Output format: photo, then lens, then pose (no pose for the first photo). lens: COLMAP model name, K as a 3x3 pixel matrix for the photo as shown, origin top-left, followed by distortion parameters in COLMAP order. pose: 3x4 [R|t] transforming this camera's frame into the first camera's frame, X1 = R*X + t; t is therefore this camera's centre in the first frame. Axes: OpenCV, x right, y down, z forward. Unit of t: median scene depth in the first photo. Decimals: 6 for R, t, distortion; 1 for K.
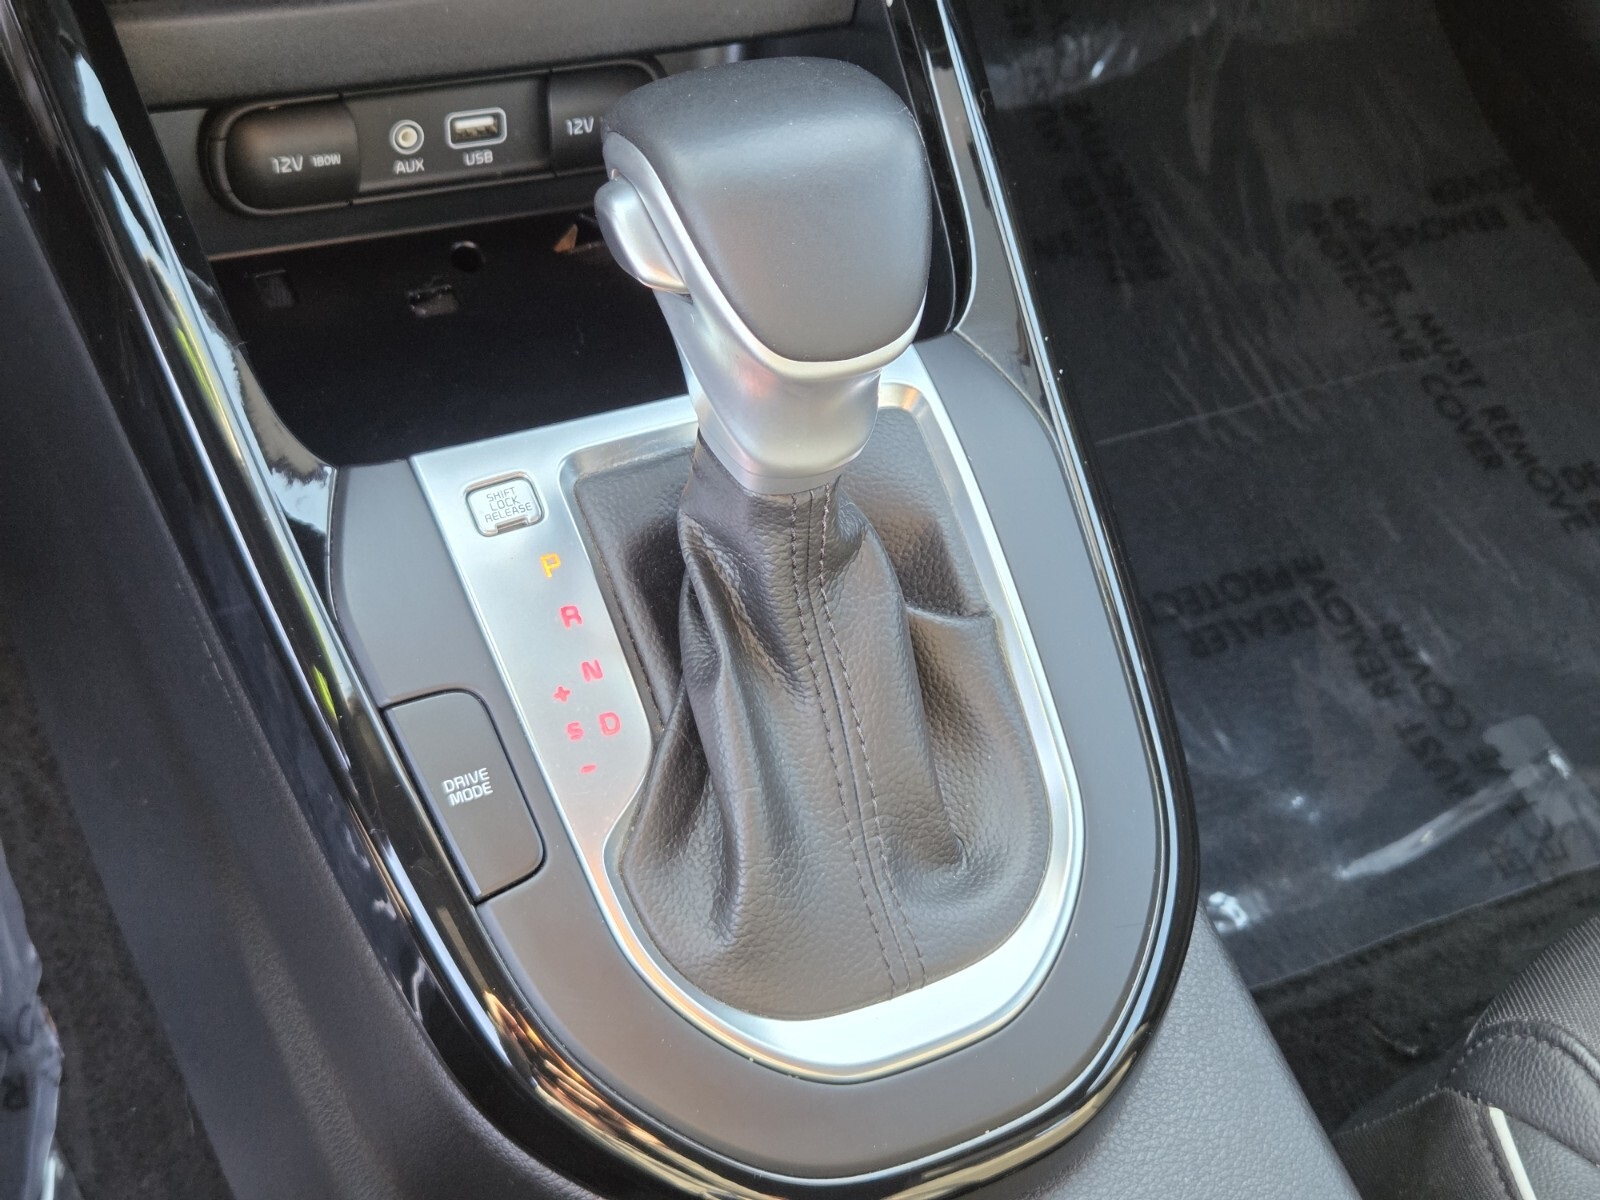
lens RADIAL K [[2013.1, 0, 793.9], [0, 2013.1, 597.2], [0, 0, 1]] dist [0.087964, -0.374197]
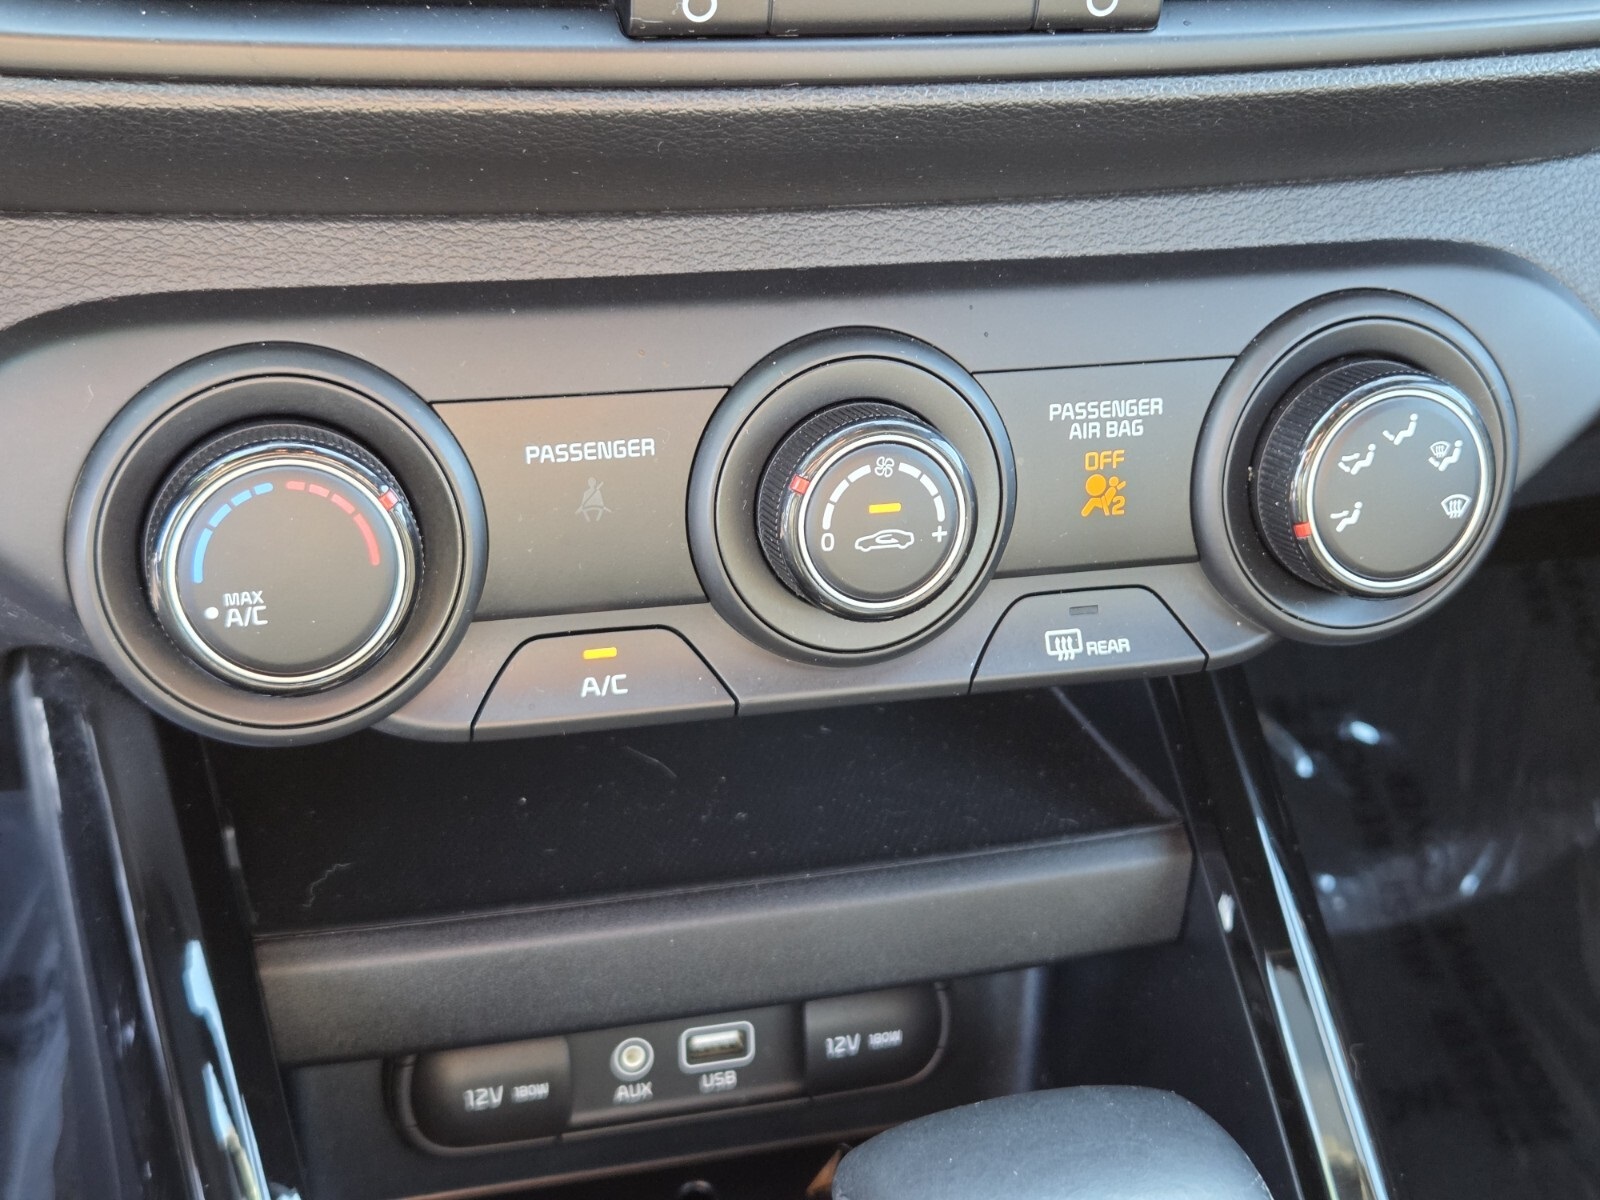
lens RADIAL K [[2013.1, 0, 793.9], [0, 2013.1, 597.2], [0, 0, 1]] dist [0.087964, -0.374197]
pose [[0.986941, -0.001151, -0.161077, 0.006965], [-0.051525, 0.945181, -0.322456, -0.147422], [0.152618, 0.326545, 0.932779, 0.185229]]
